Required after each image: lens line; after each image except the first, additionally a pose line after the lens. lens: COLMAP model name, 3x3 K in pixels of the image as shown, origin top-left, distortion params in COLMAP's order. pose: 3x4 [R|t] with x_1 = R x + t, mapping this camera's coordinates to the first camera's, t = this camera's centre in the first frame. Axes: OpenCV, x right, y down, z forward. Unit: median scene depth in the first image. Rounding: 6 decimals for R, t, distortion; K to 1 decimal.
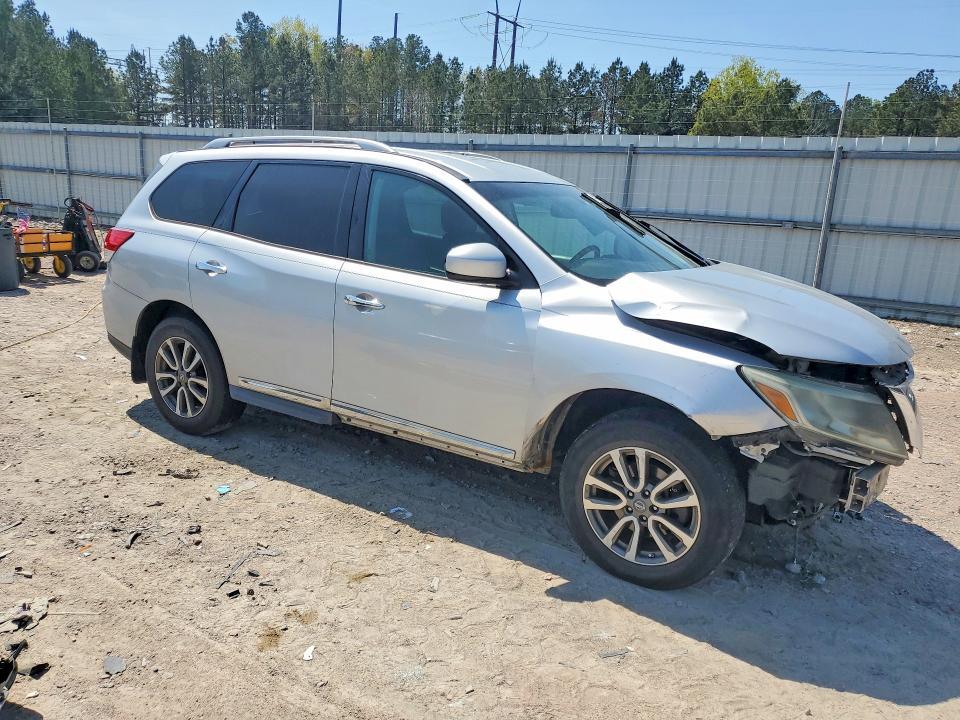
lens RADIAL K [[740.7, 0, 480.0], [0, 740.7, 360.0], [0, 0, 1]] dist [0.030867, -0.004708]
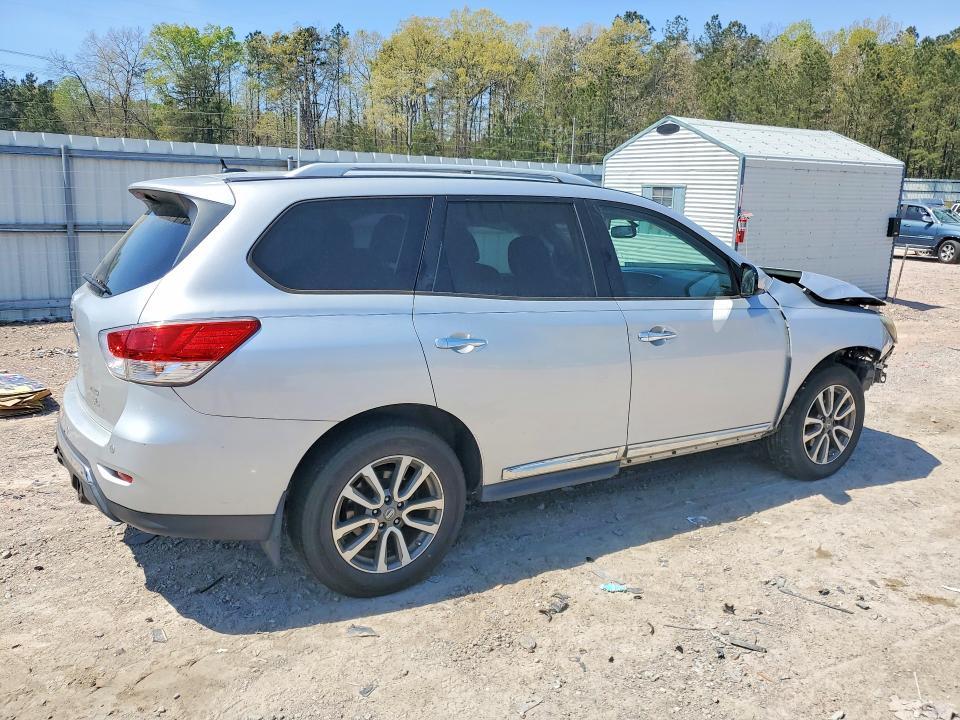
lens RADIAL K [[769.5, 0, 480.1], [0, 769.5, 321.8], [0, 0, 1]] dist [0.010091, 0.006102]
pose [[0.447807, -0.174349, 0.876967, -0.974906], [0.213416, 0.973298, 0.084524, -0.194571], [-0.868287, 0.149308, 0.473058, 0.584809]]
